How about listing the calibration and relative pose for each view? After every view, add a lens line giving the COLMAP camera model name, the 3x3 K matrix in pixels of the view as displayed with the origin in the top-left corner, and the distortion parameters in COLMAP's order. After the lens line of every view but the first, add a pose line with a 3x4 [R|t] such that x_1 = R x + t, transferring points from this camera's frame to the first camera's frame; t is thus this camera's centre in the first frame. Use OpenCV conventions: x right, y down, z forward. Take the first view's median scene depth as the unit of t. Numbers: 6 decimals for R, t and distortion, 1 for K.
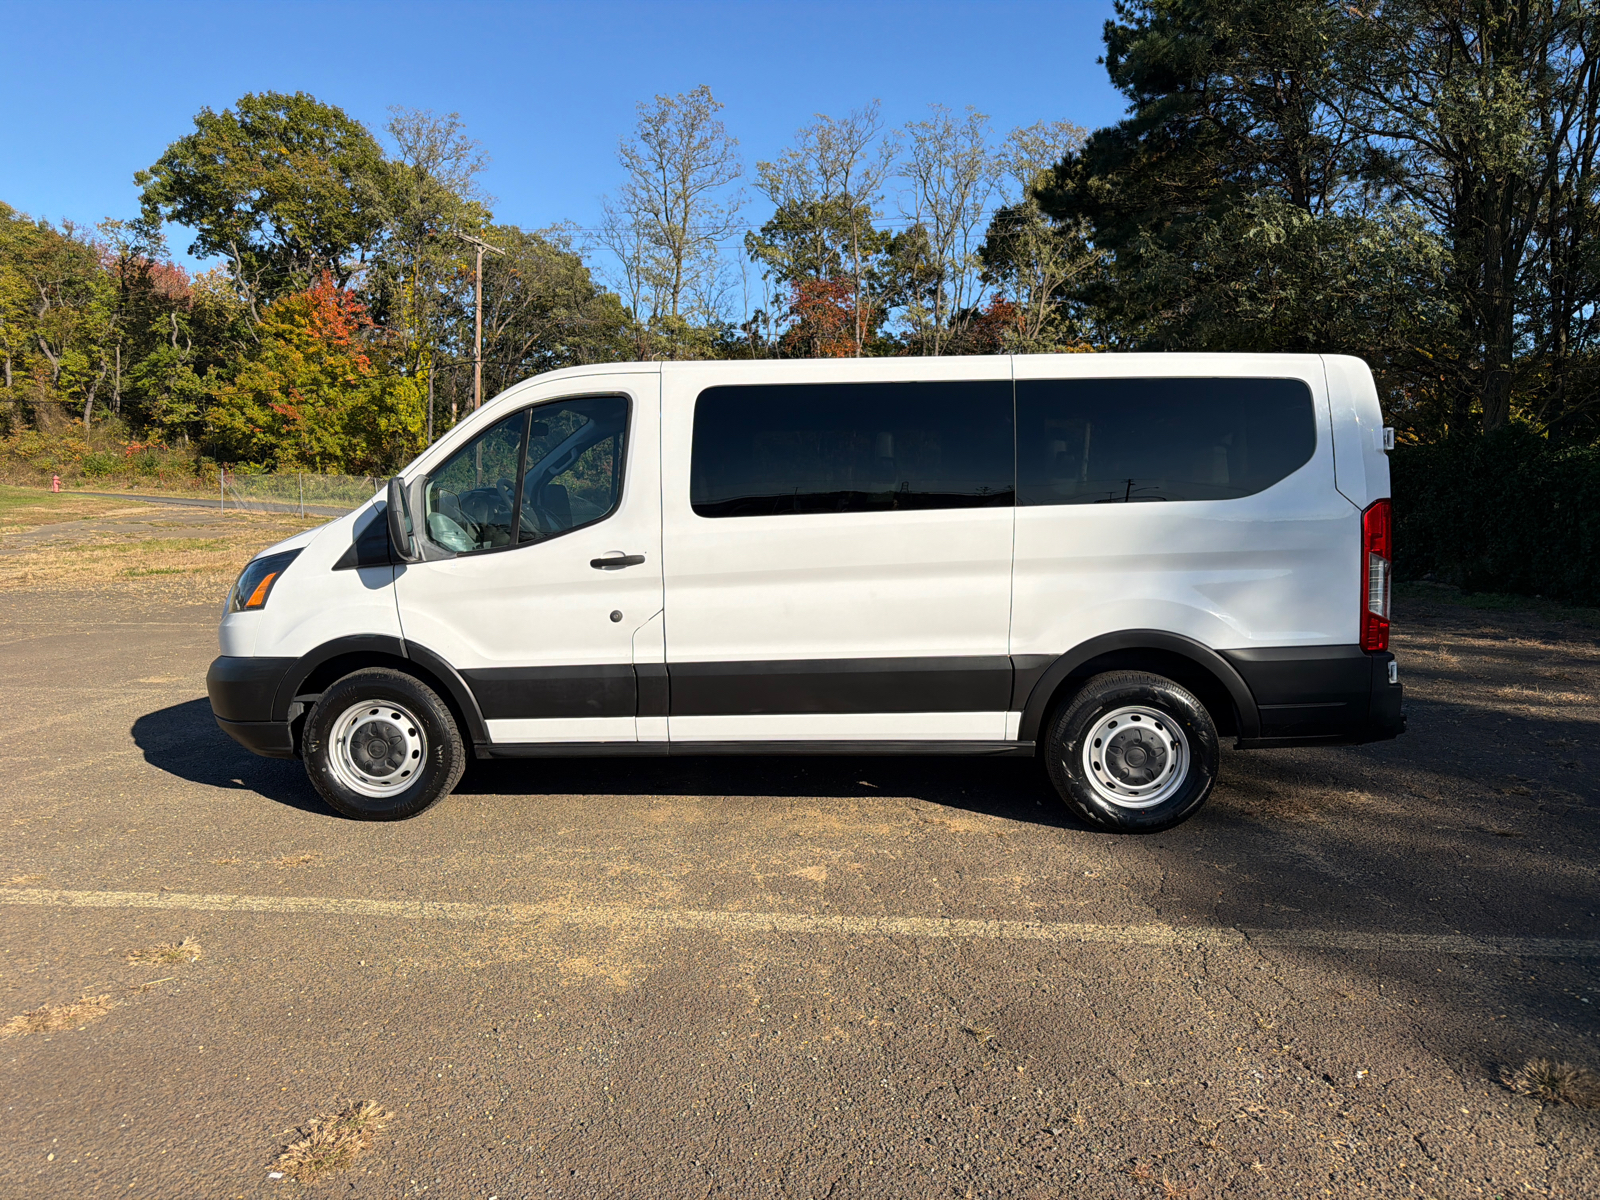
lens RADIAL K [[1140.4, 0, 803.7], [0, 1140.4, 595.3], [0, 0, 1]] dist [0.026671, -0.032822]
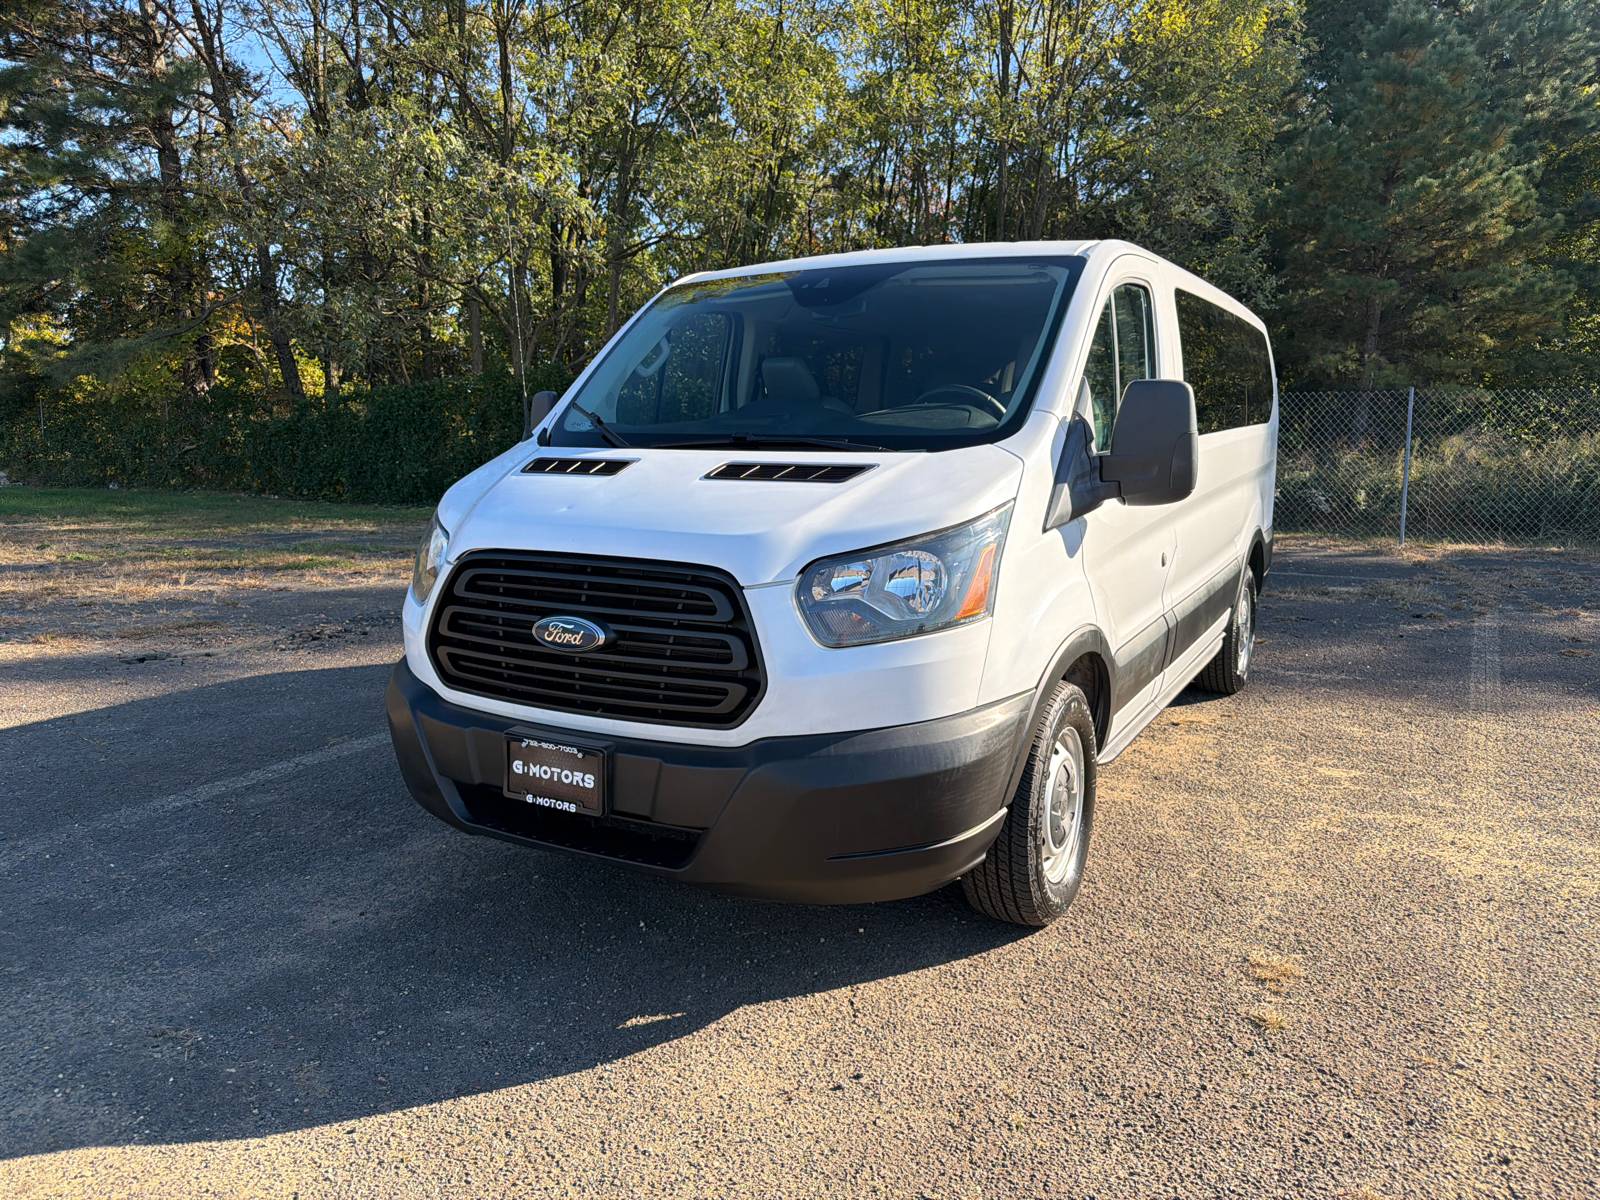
lens RADIAL K [[1140.4, 0, 809.5], [0, 1140.4, 593.6], [0, 0, 1]] dist [0.026671, -0.032822]
pose [[0.432392, -0.125417, 0.892921, -0.077752], [0.074335, 0.991867, 0.103318, -0.004739], [-0.898616, 0.021702, 0.438199, 0.066164]]
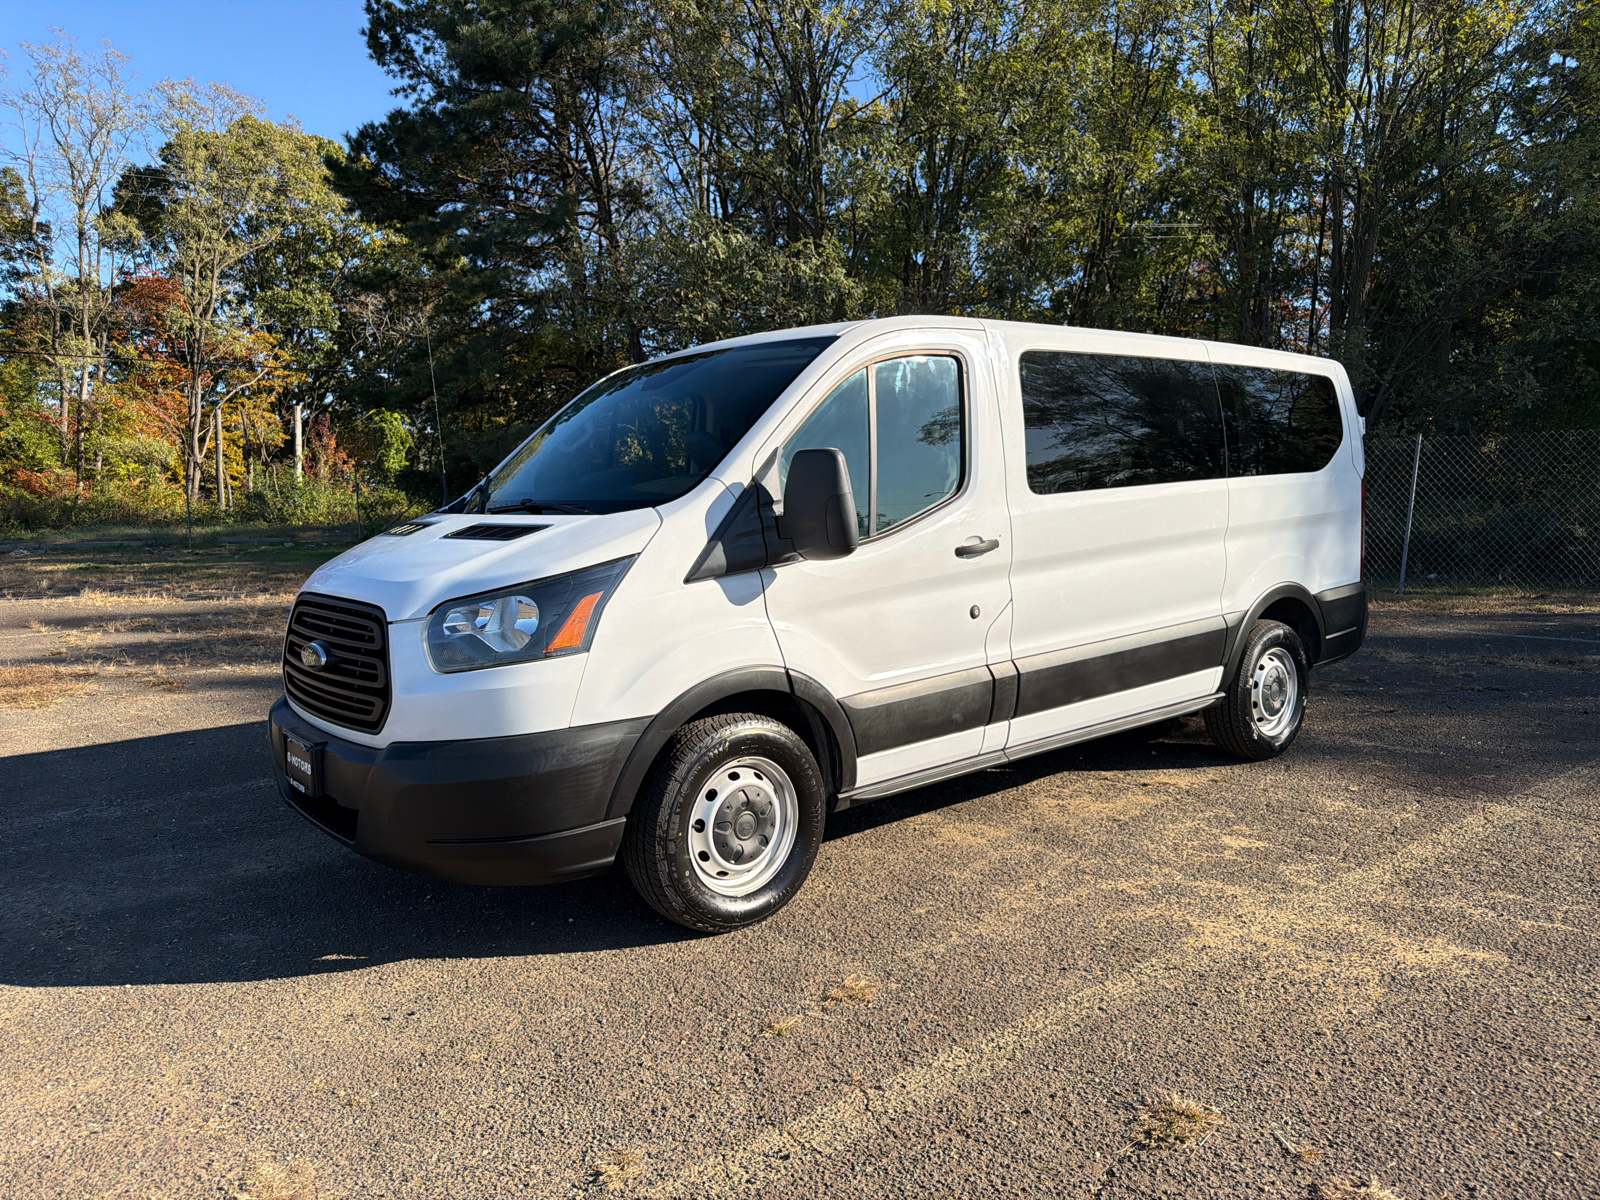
lens RADIAL K [[1140.4, 0, 805.1], [0, 1140.4, 594.0], [0, 0, 1]] dist [0.026671, -0.032822]
pose [[0.728534, -0.076430, 0.680732, -0.064245], [0.078969, 0.996501, 0.027369, -0.002226], [-0.680443, 0.033817, 0.732021, 0.034808]]
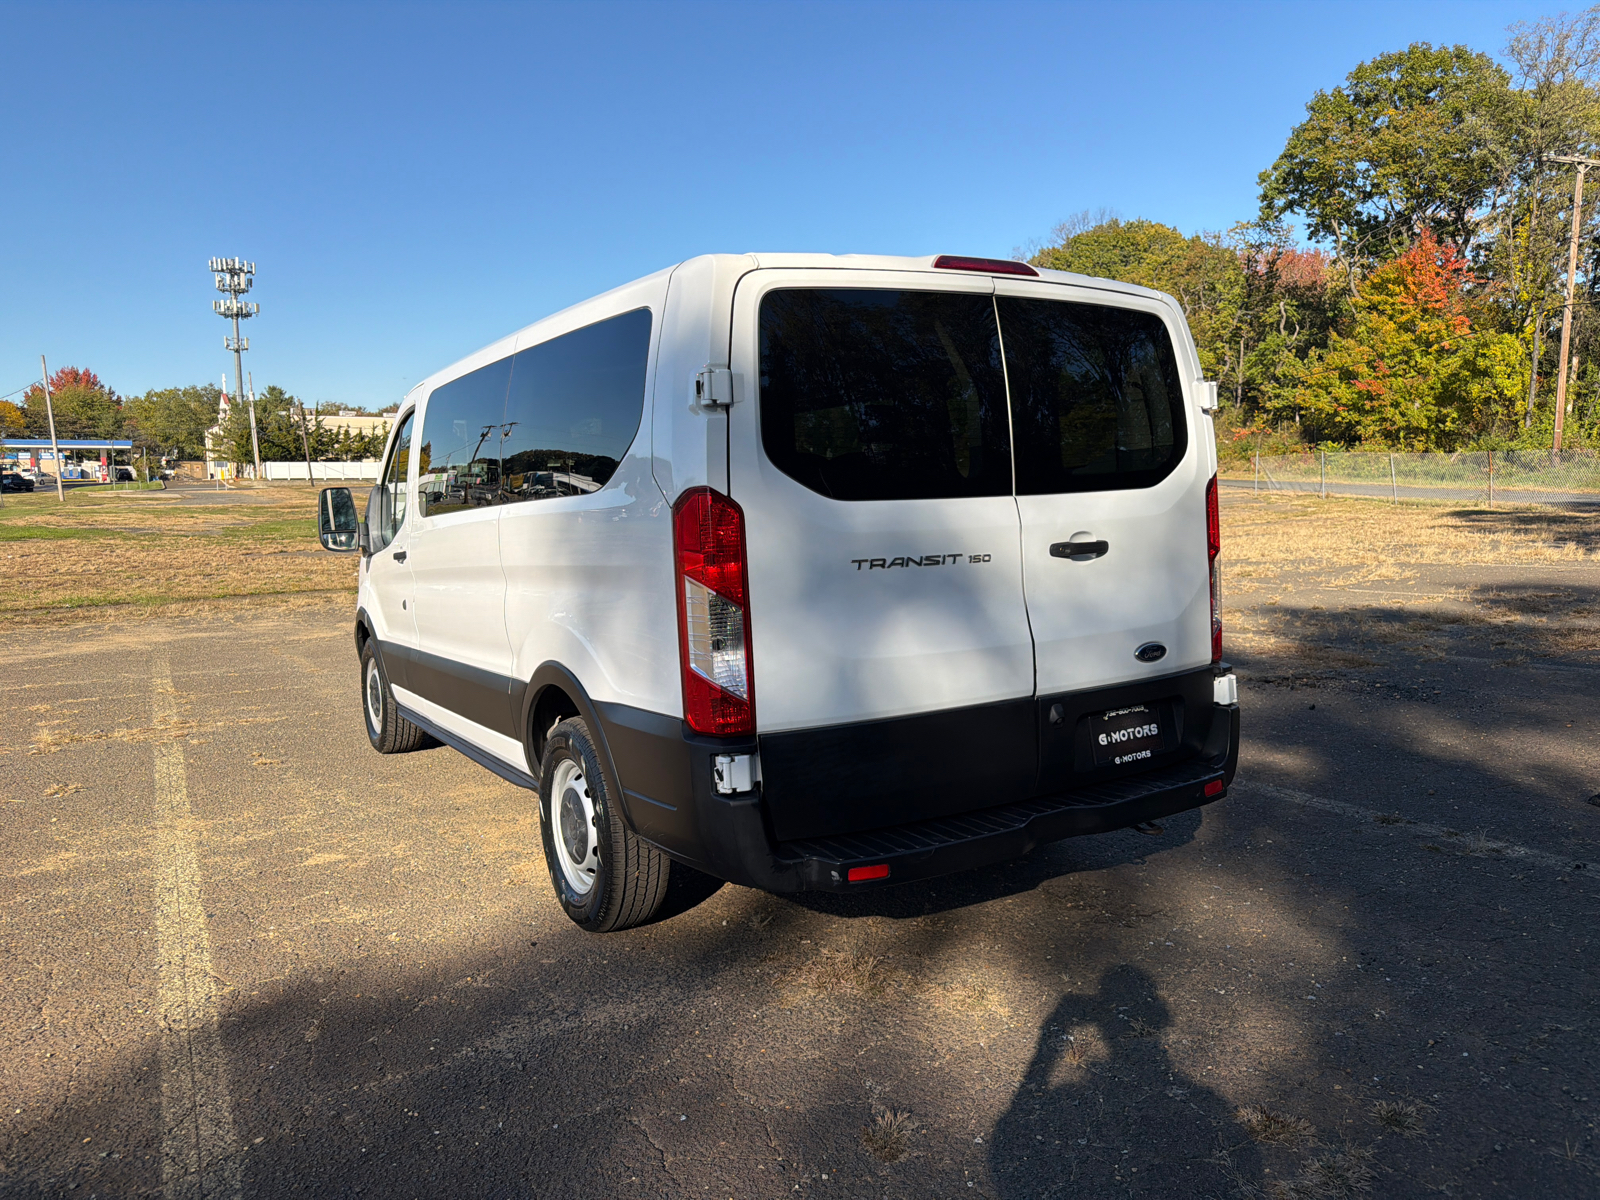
lens RADIAL K [[1140.4, 0, 786.9], [0, 1140.4, 595.9], [0, 0, 1]] dist [0.026671, -0.032822]
pose [[0.562939, 0.054280, -0.824714, 0.075076], [-0.038610, 0.998479, 0.039362, -0.003772], [0.825596, 0.009684, 0.564178, 0.051355]]
